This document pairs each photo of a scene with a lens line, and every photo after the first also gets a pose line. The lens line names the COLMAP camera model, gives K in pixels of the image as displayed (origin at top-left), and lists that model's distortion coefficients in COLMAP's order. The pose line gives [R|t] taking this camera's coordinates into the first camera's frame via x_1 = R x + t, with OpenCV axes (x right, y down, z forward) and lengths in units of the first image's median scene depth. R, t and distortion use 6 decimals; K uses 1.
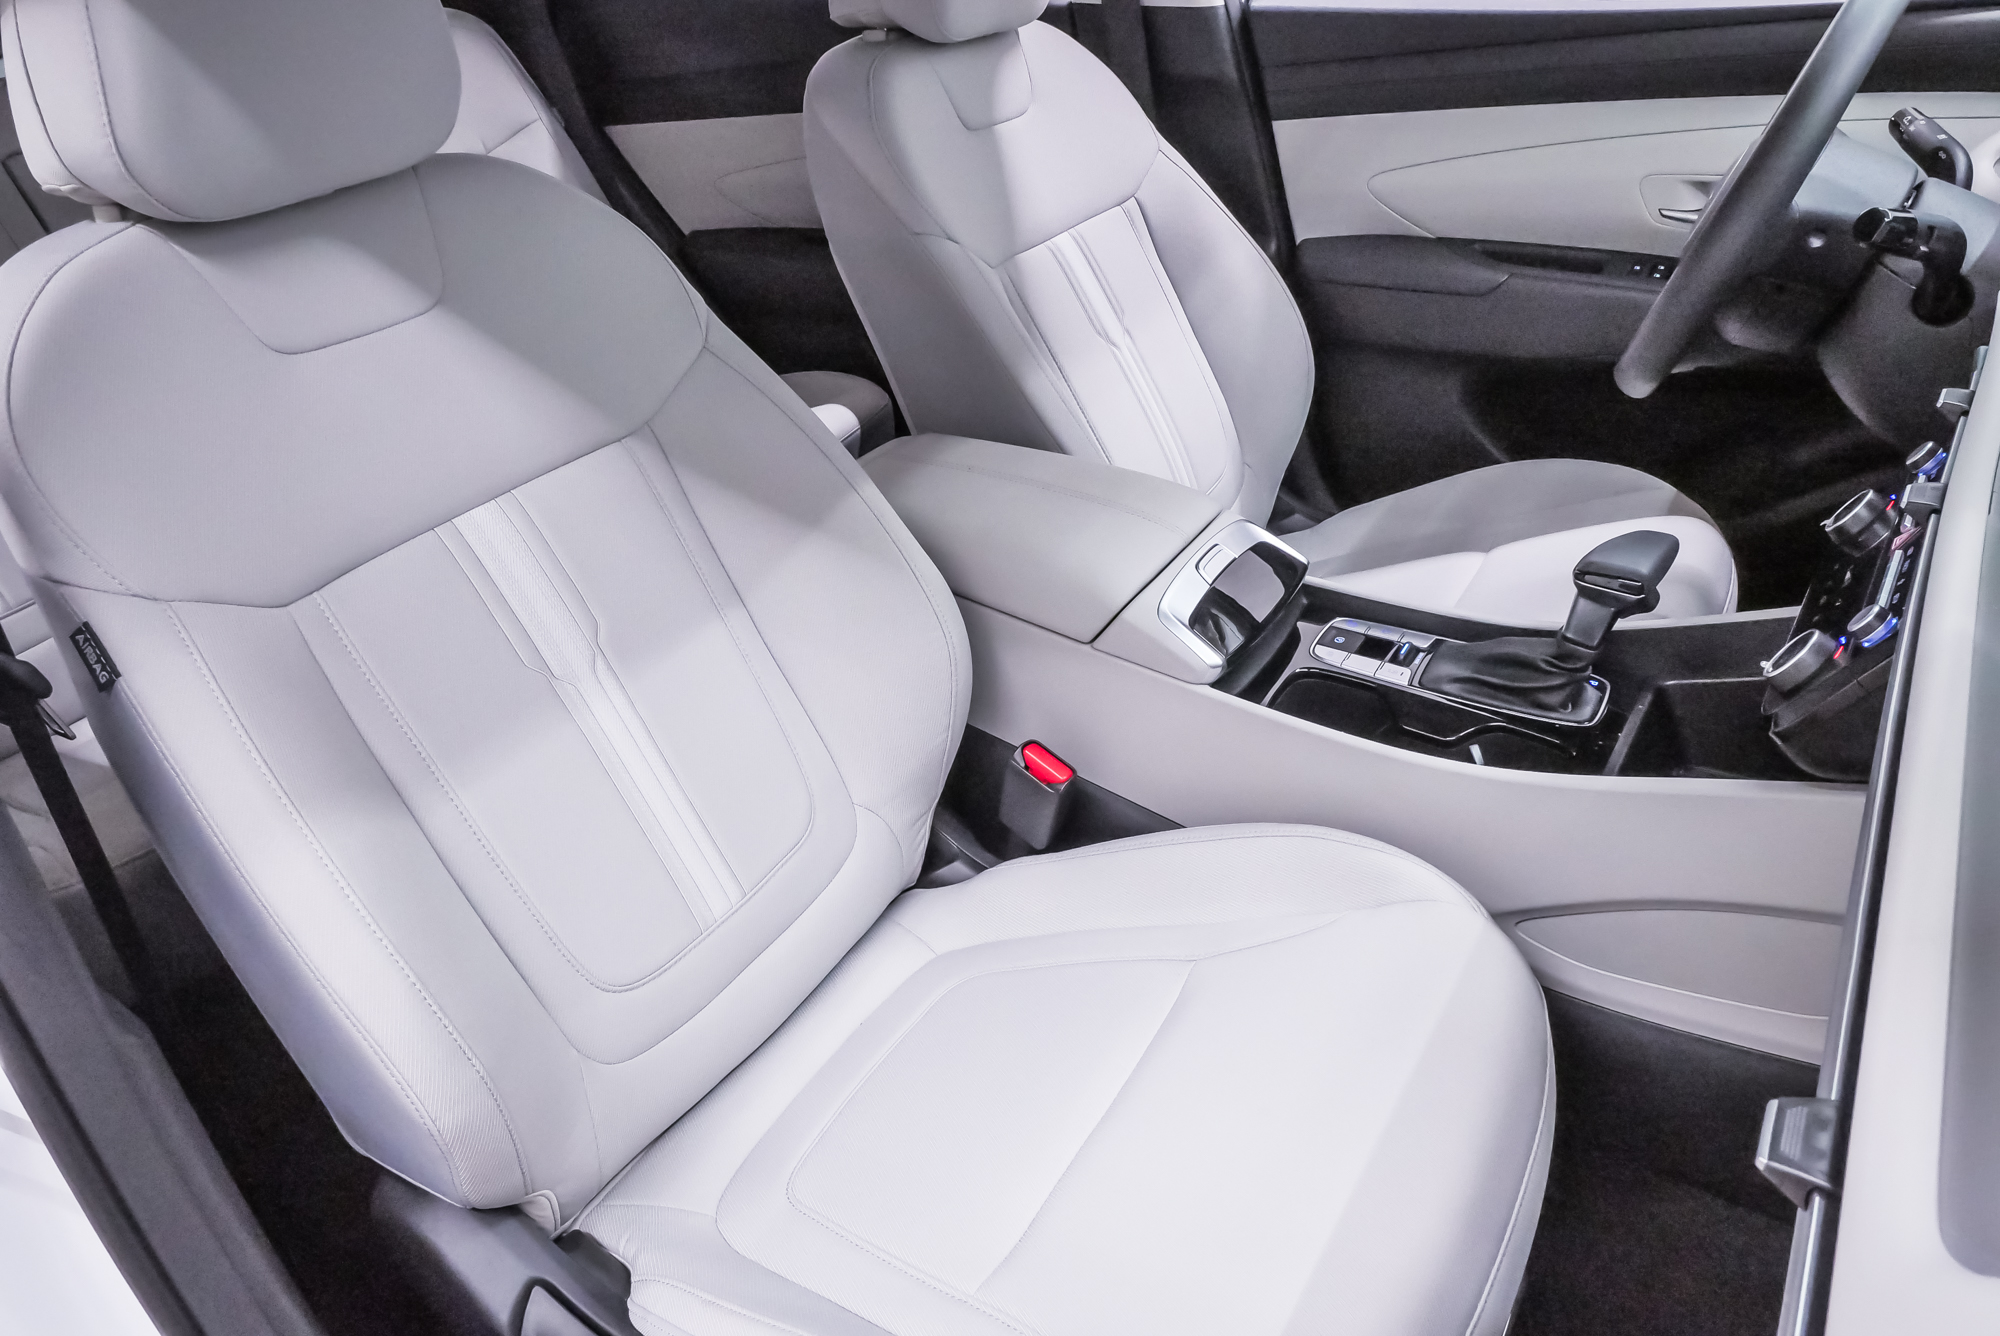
lens RADIAL K [[1436.2, 0, 1007.2], [0, 1436.2, 677.7], [0, 0, 1]] dist [-0.045775, 0.011419]
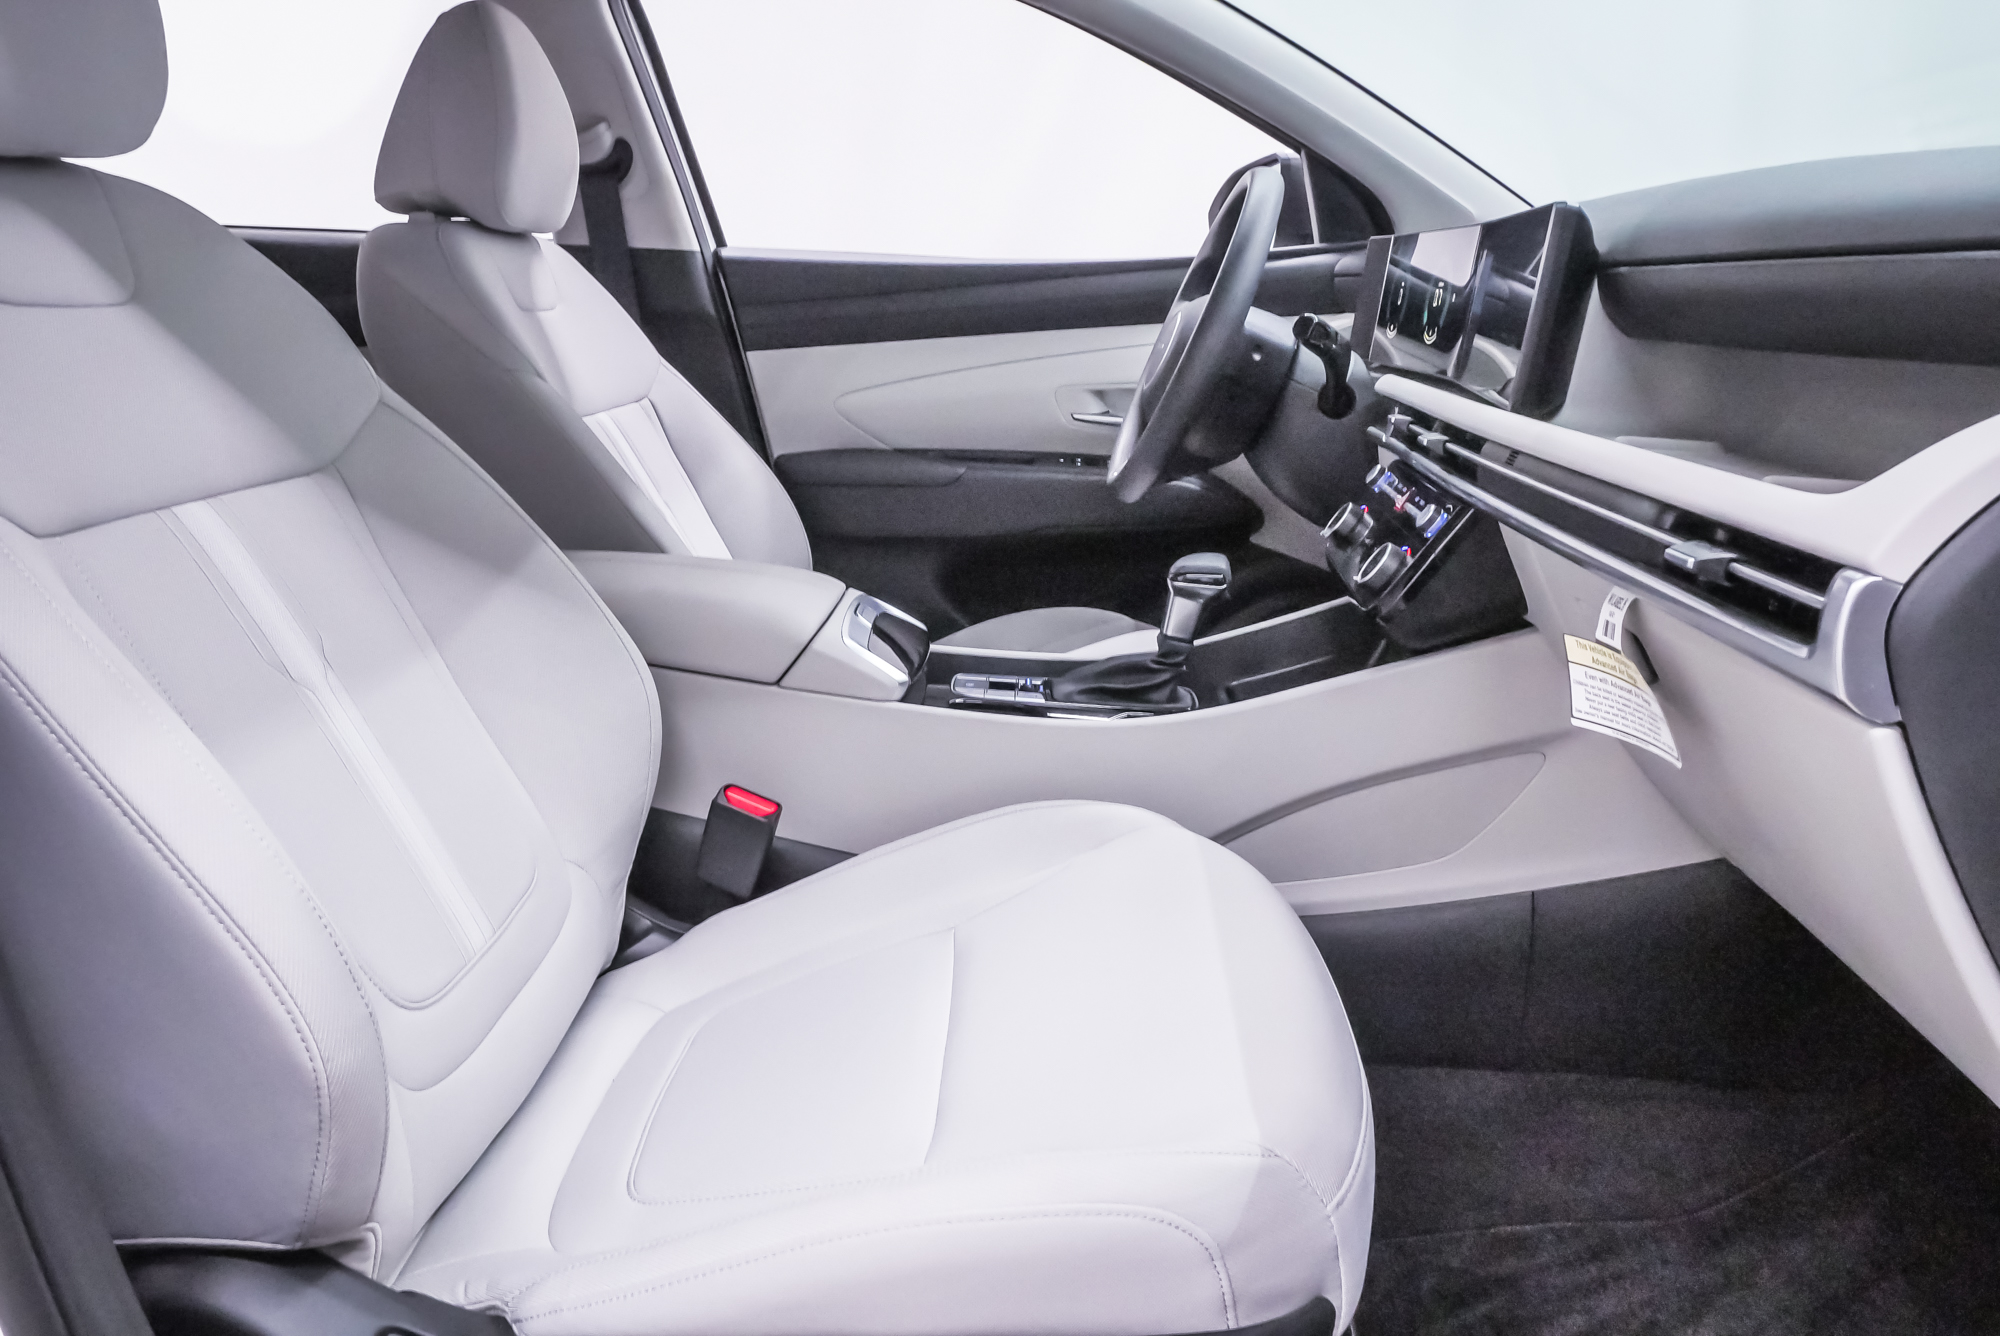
lens RADIAL K [[1436.2, 0, 995.3], [0, 1436.2, 672.7], [0, 0, 1]] dist [-0.045775, 0.011419]
pose [[0.876047, -0.049860, 0.479641, -0.301222], [0.185115, 0.953207, -0.239016, 0.245766], [-0.445280, 0.298178, 0.844284, 0.034862]]
